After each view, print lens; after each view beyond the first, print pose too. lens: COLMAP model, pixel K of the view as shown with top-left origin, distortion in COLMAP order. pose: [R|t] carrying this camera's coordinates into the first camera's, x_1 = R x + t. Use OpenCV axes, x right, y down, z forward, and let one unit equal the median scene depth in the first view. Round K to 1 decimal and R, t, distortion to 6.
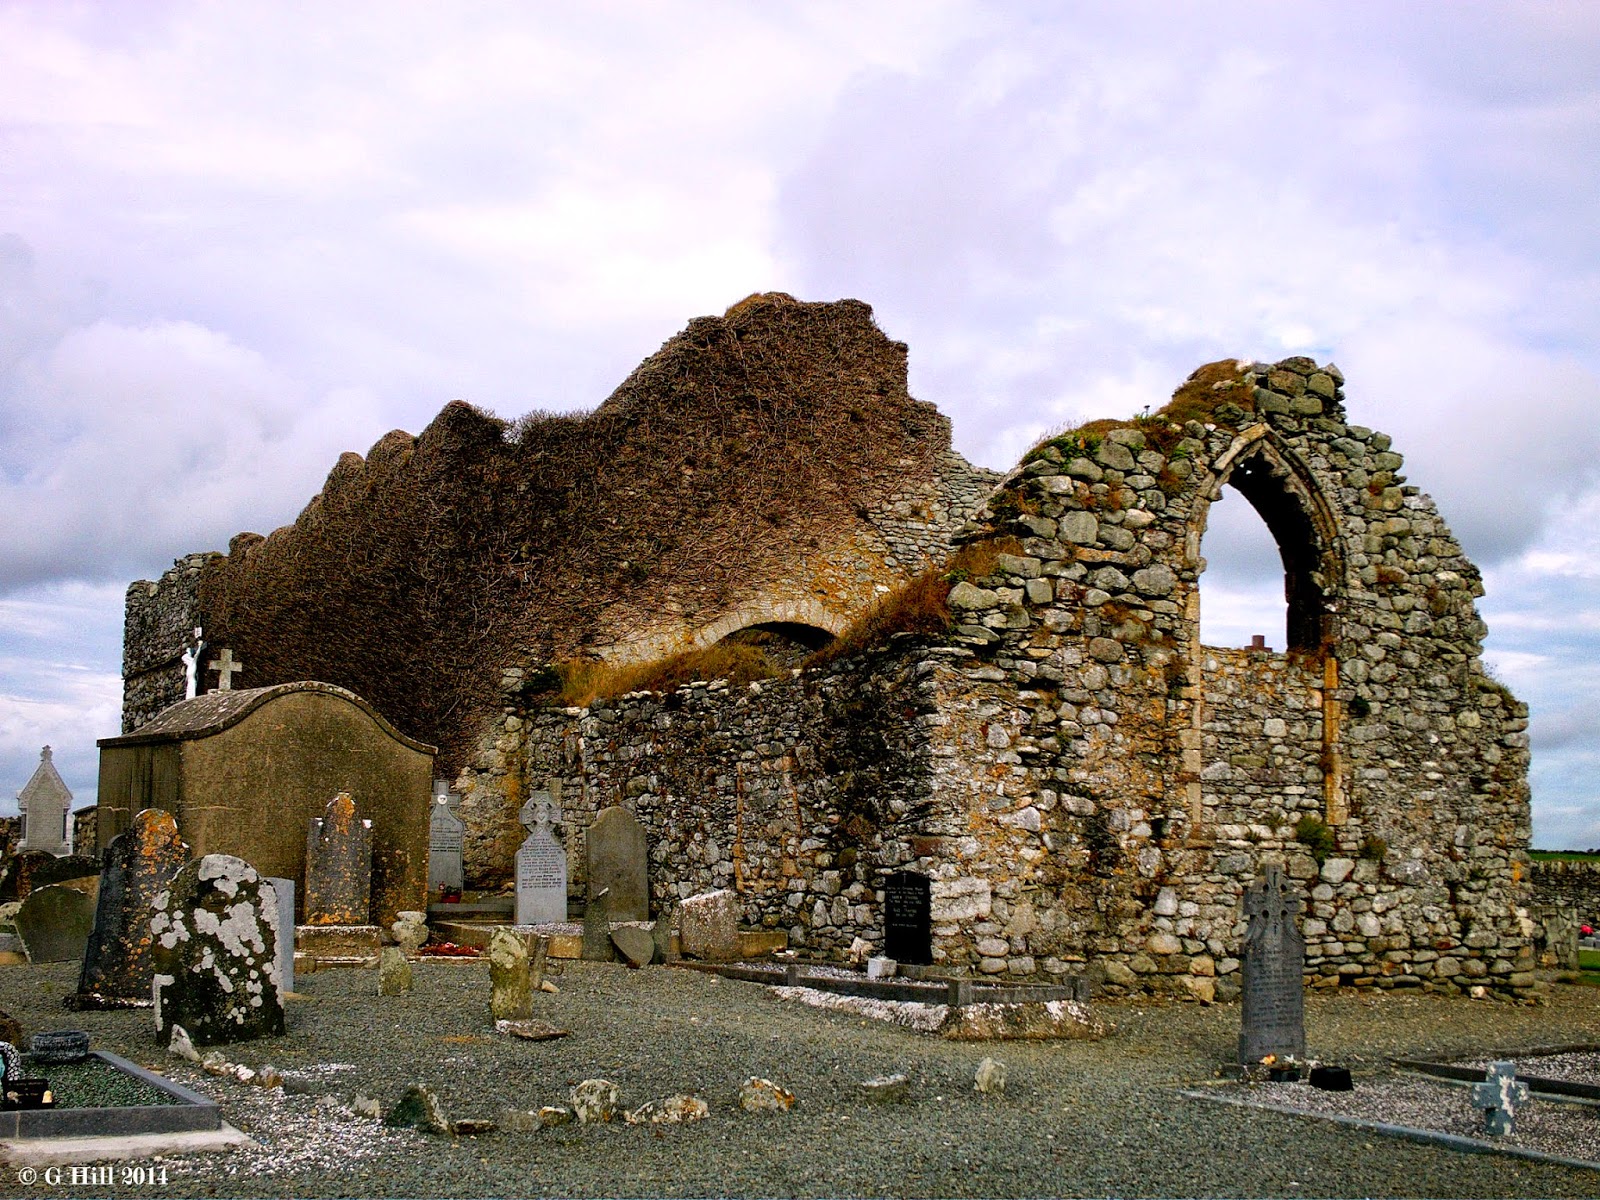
lens RADIAL K [[2250.9, 0, 800.0], [0, 2250.9, 600.0], [0, 0, 1]] dist [-0.183919, 0.093493]
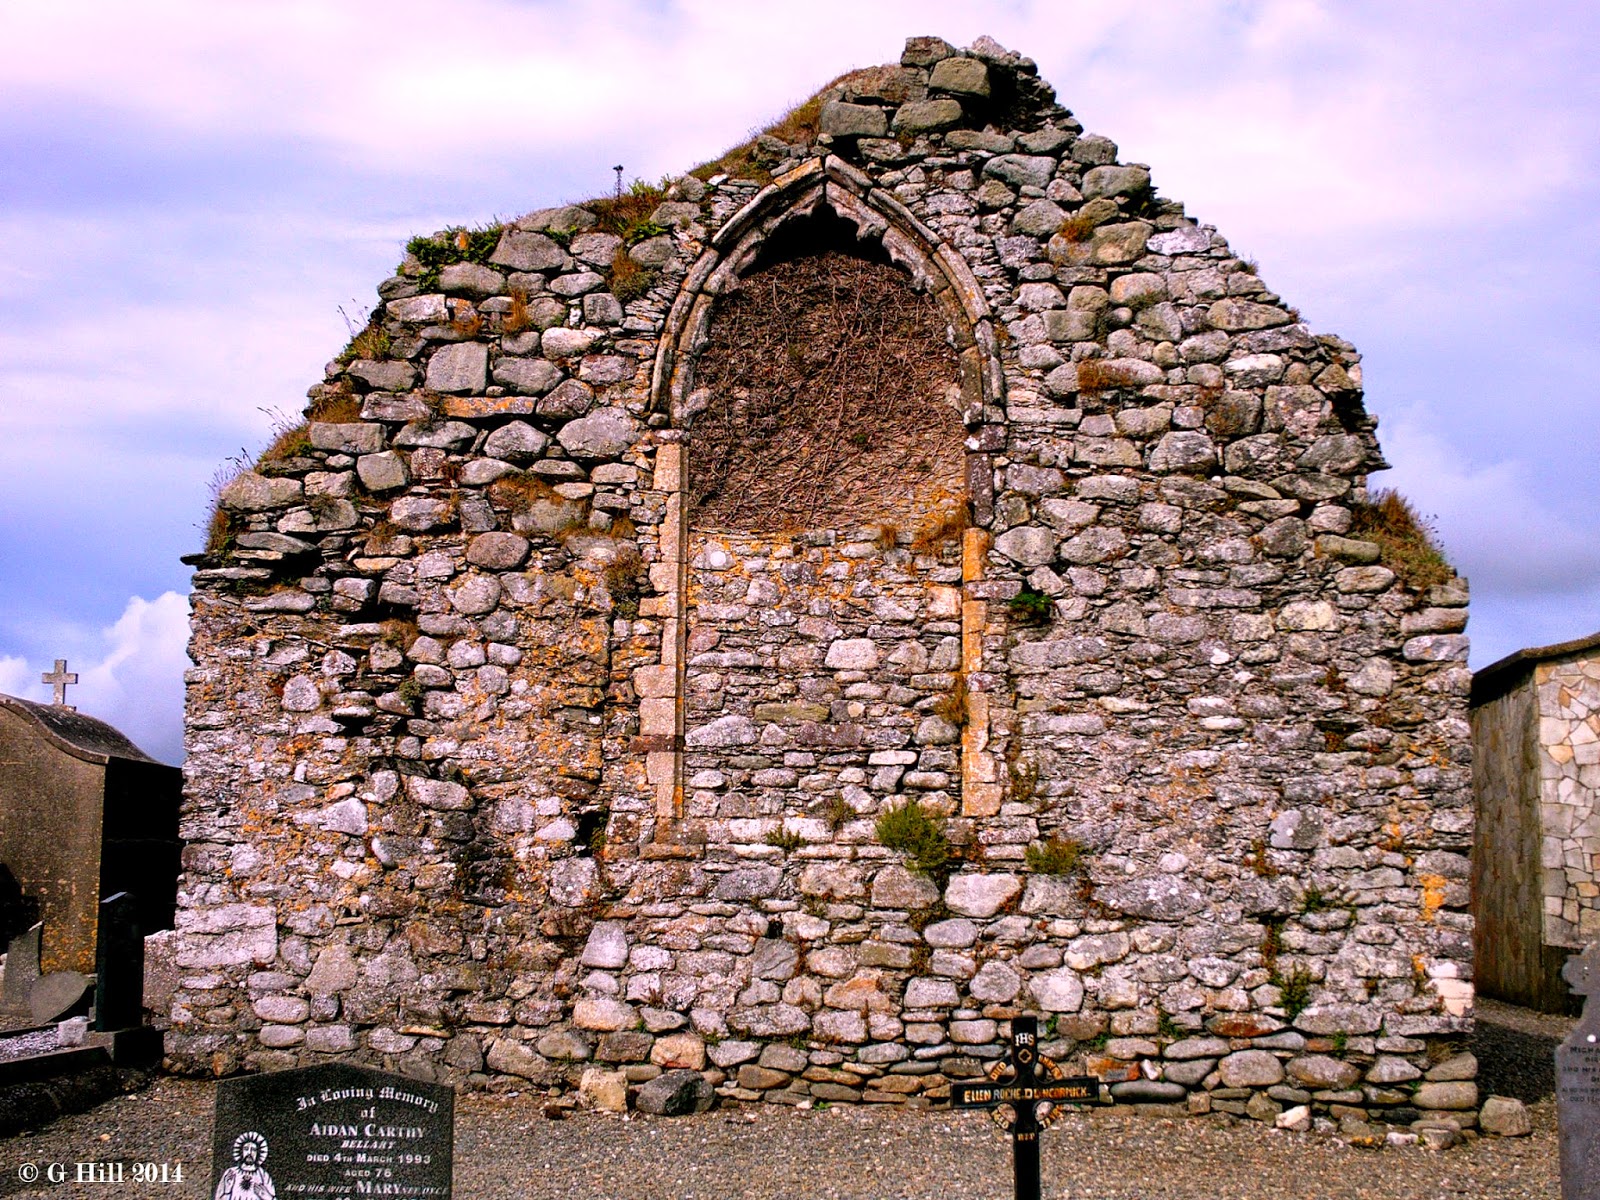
lens RADIAL K [[2250.9, 0, 800.0], [0, 2250.9, 600.0], [0, 0, 1]] dist [-0.183919, 0.093493]
pose [[0.806307, -0.090859, -0.584477, 0.554562], [0.077454, 0.995842, -0.047956, 0.070671], [0.586404, -0.006603, 0.809992, 0.508256]]
